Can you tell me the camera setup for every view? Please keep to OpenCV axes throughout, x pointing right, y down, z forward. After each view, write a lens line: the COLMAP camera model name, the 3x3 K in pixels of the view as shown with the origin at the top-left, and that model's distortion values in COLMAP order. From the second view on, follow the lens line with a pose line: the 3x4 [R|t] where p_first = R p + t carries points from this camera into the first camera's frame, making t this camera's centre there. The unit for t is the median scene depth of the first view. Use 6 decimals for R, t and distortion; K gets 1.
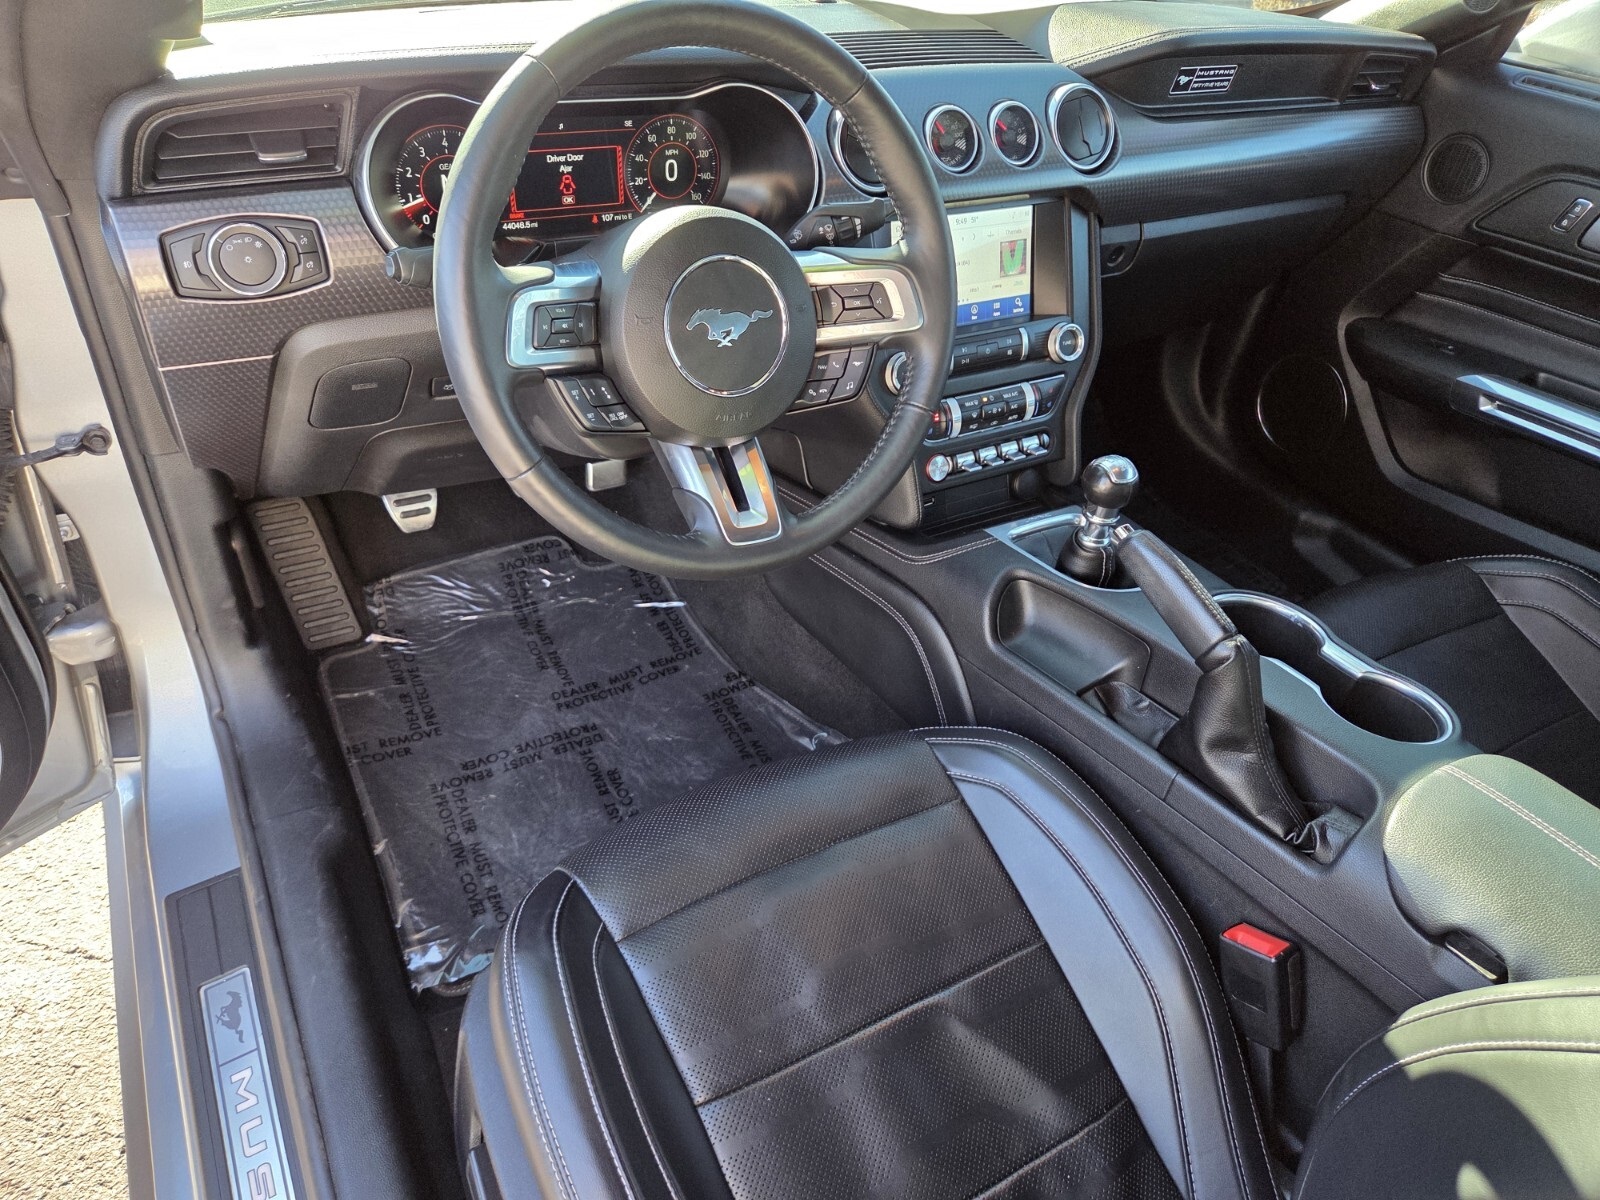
lens RADIAL K [[1041.5, 0, 800.0], [0, 1041.5, 600.0], [0, 0, 1]] dist [0.002221, -0.006370]
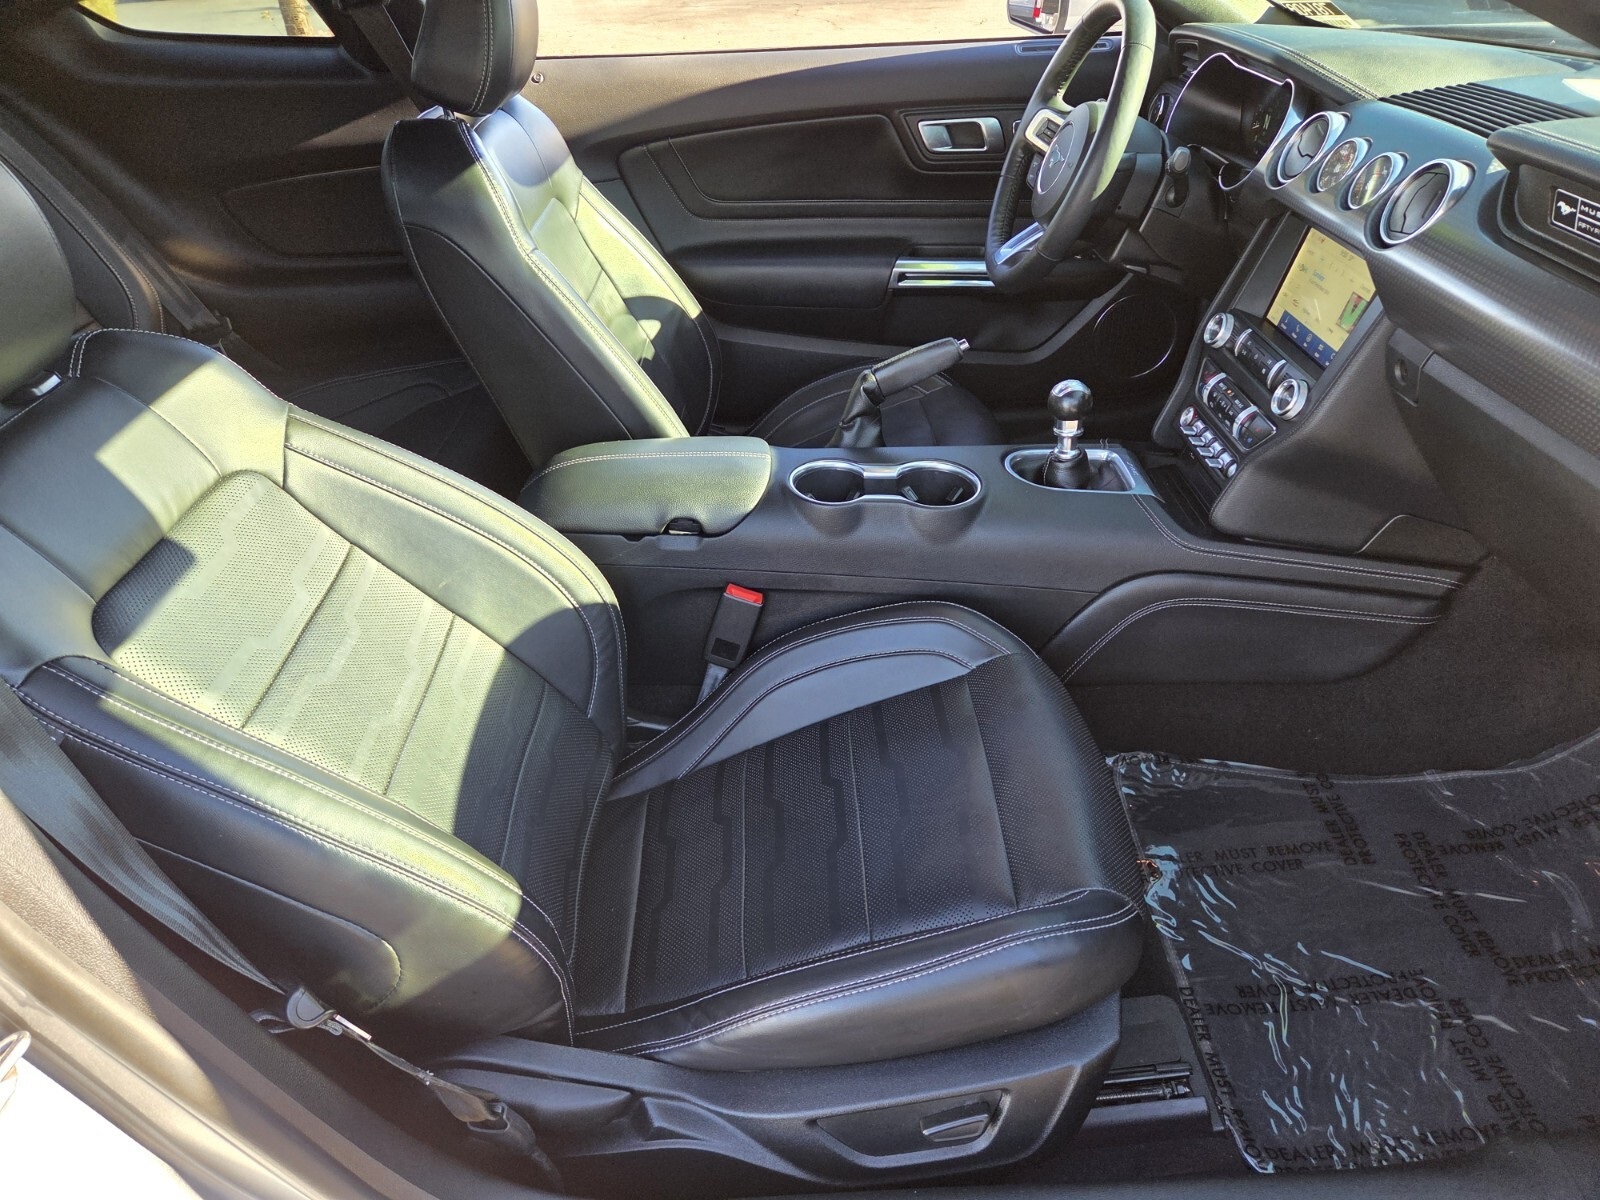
lens RADIAL K [[1142.3, 0, 800.0], [0, 1142.3, 600.0], [0, 0, 1]] dist [0.004908, -0.028097]
pose [[-0.473520, 0.436270, -0.765146, 1.495182], [-0.515927, 0.566690, 0.642403, -0.643550], [0.713862, 0.698950, -0.043255, 0.930203]]
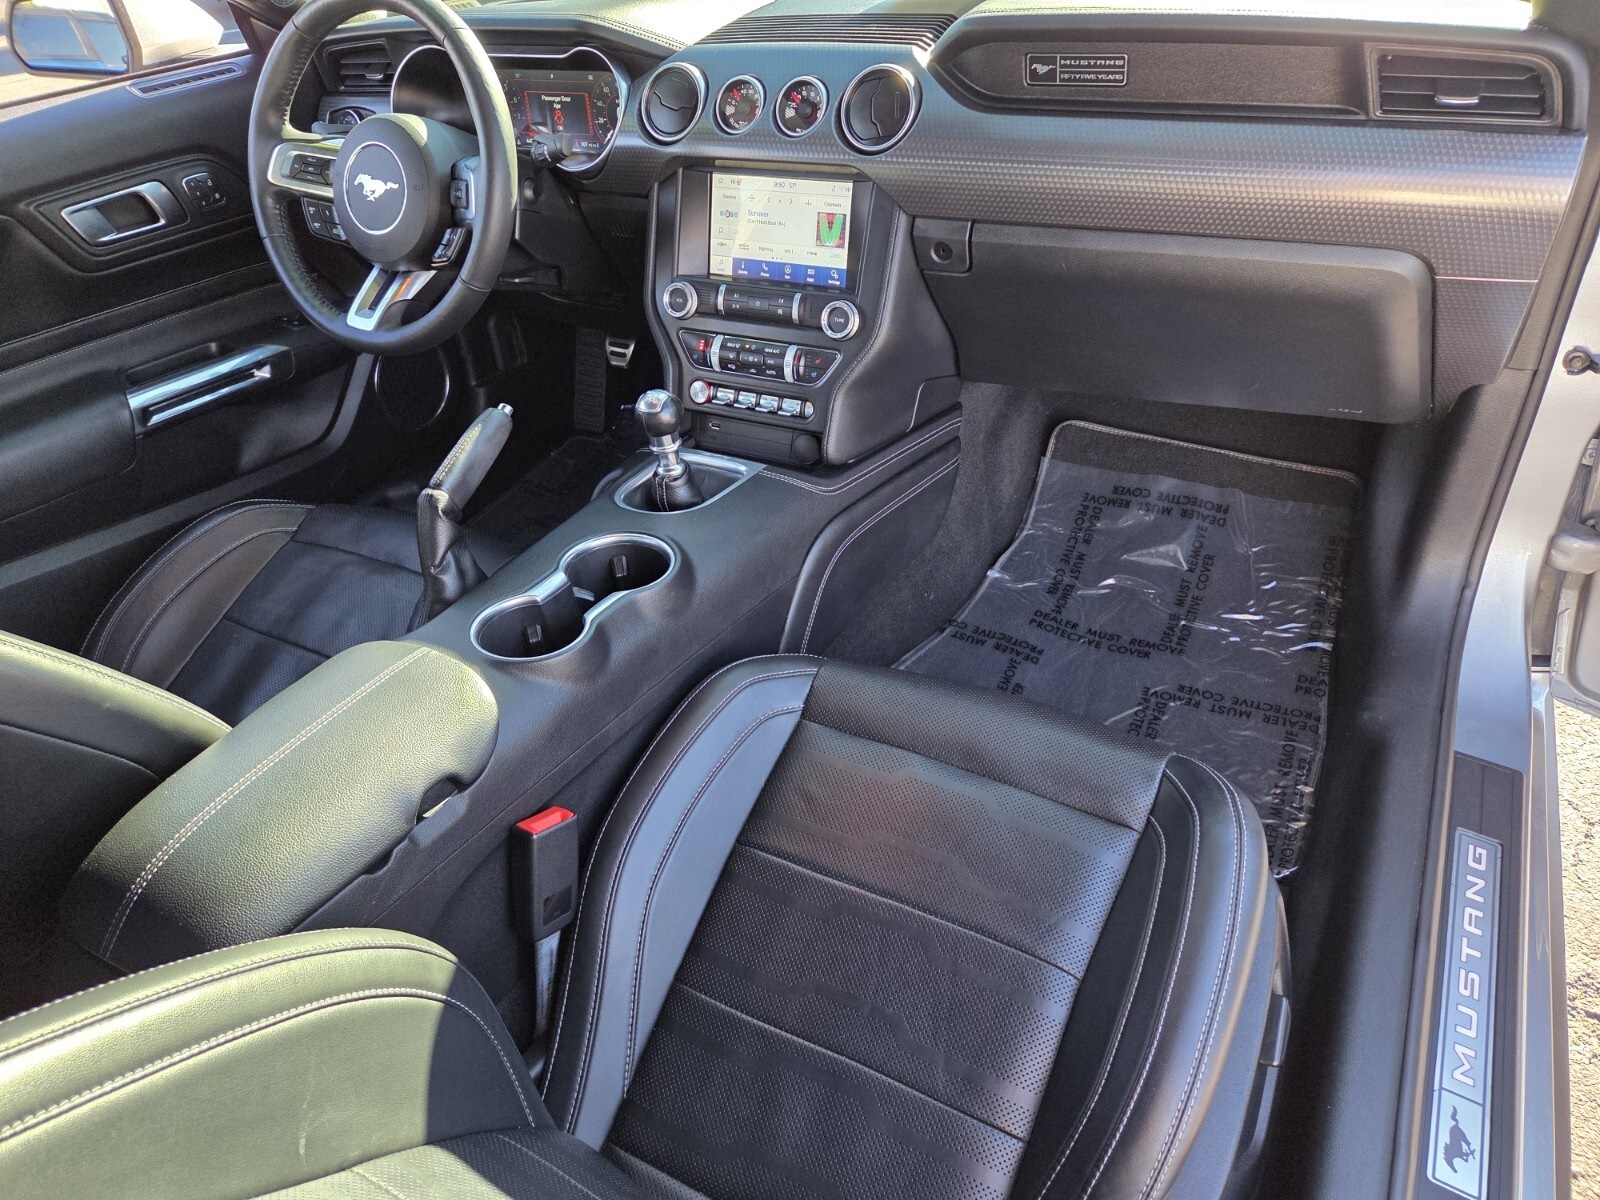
lens RADIAL K [[1041.5, 0, 800.0], [0, 1041.5, 600.0], [0, 0, 1]] dist [0.002221, -0.006370]
pose [[0.529700, 0.408819, -0.743159, 1.199177], [-0.424231, 0.886405, 0.185242, -0.193072], [0.734470, 0.217148, 0.642962, 0.414627]]
